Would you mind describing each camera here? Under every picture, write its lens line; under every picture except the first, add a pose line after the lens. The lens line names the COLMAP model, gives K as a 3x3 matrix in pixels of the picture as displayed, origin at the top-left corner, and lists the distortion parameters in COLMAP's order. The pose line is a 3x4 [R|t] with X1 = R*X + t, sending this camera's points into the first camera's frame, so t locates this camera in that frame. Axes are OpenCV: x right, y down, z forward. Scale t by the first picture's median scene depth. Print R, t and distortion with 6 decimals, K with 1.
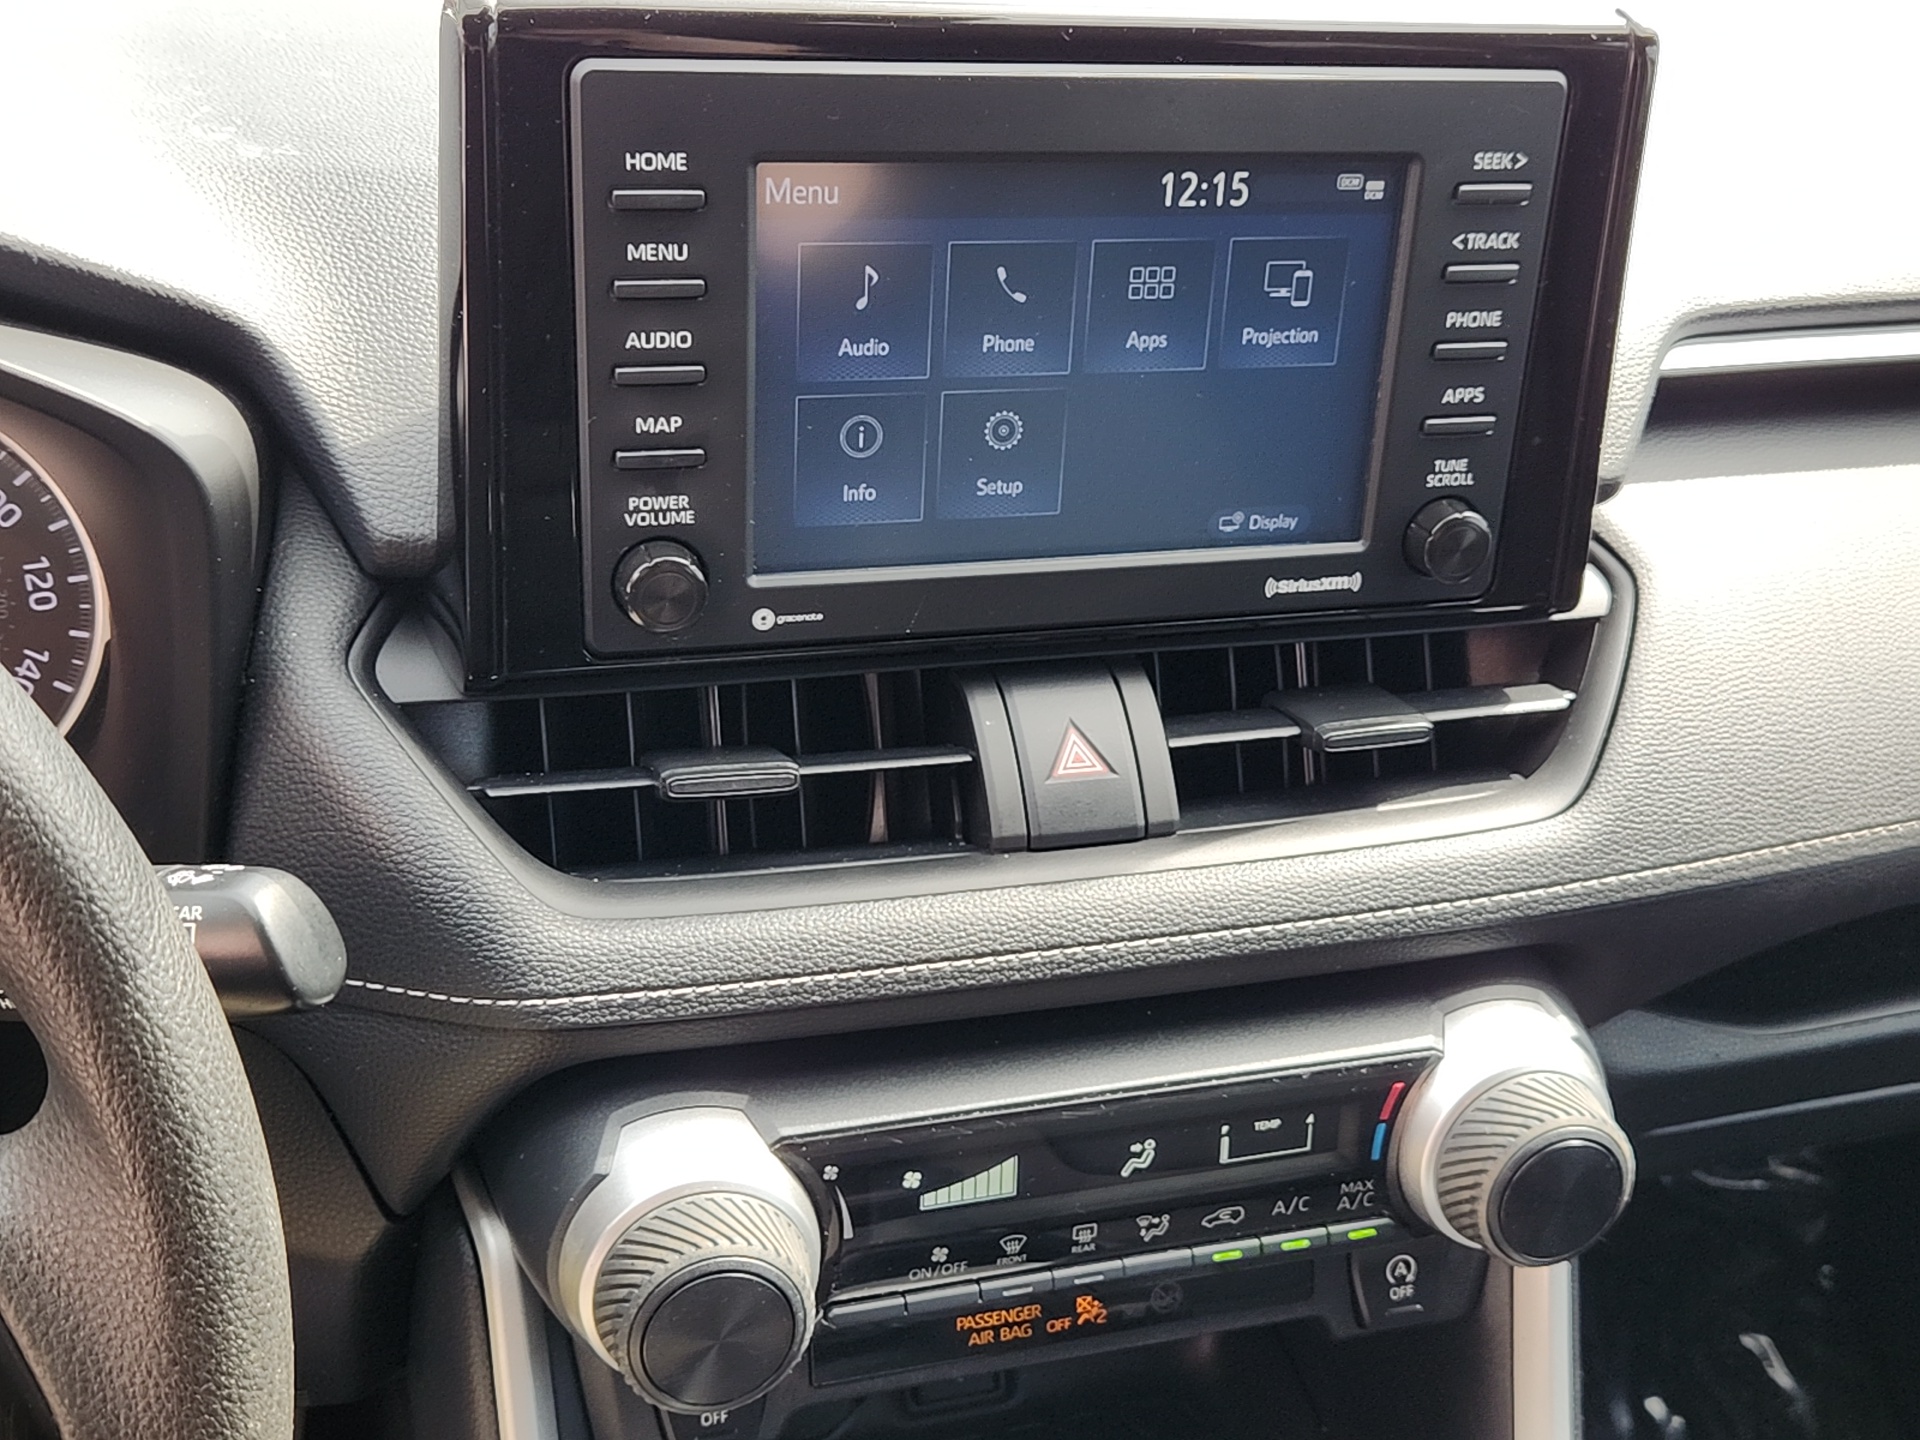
lens RADIAL K [[2534.8, 0, 994.8], [0, 2534.8, 719.4], [0, 0, 1]] dist [0.108961, -0.172986]
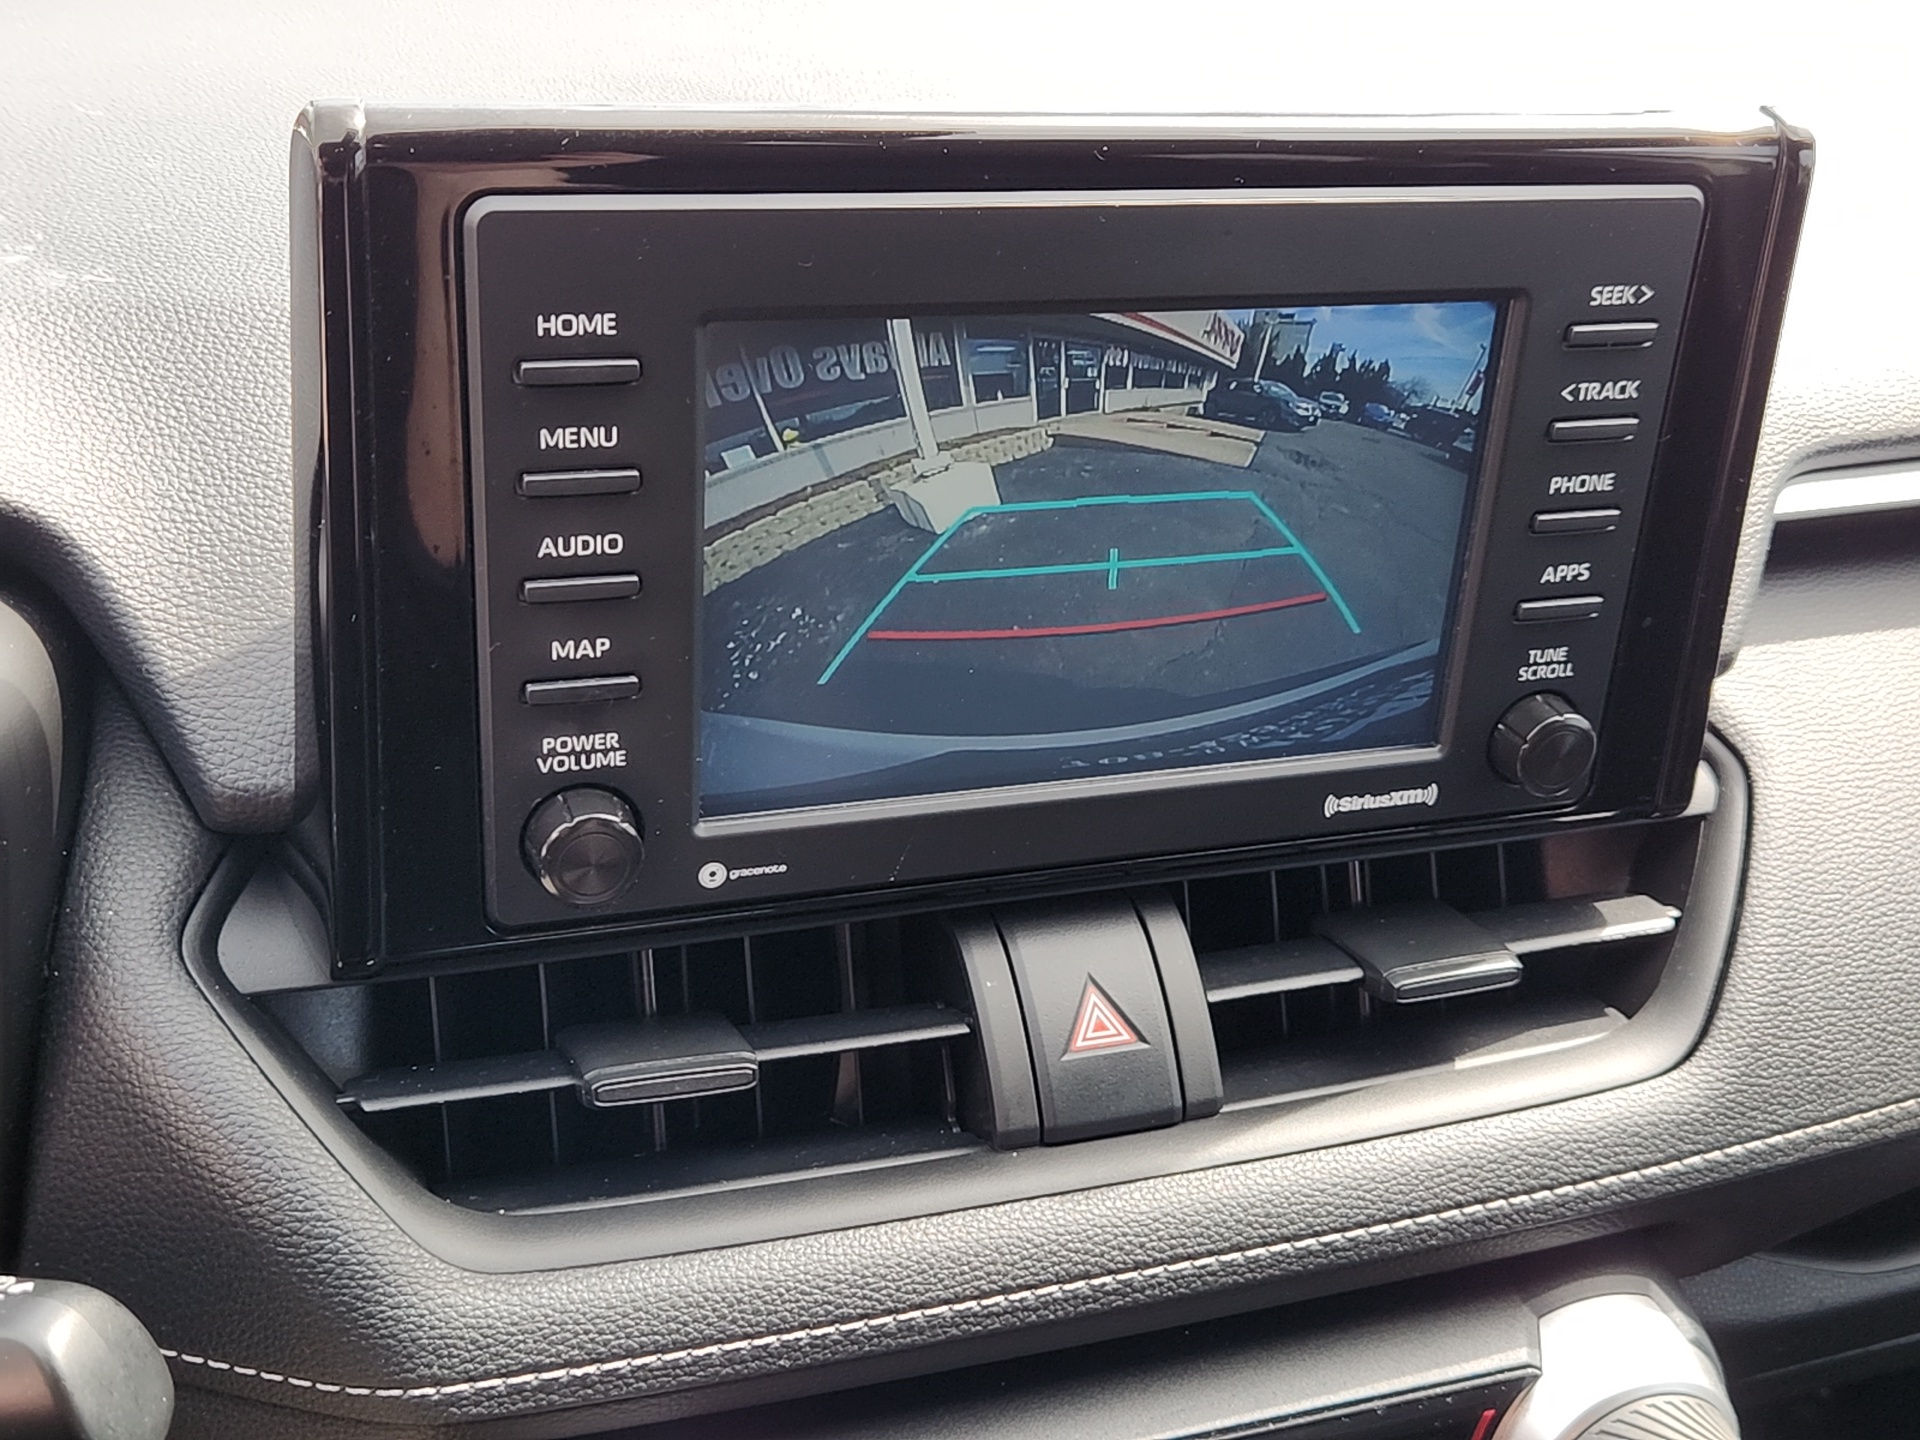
lens RADIAL K [[2534.8, 0, 994.8], [0, 2534.8, 719.4], [0, 0, 1]] dist [0.108961, -0.172986]
pose [[0.999014, -0.006707, 0.043883, -0.037259], [0.005779, 0.999758, 0.021228, -0.104302], [-0.044015, -0.020953, 0.998811, 0.201289]]
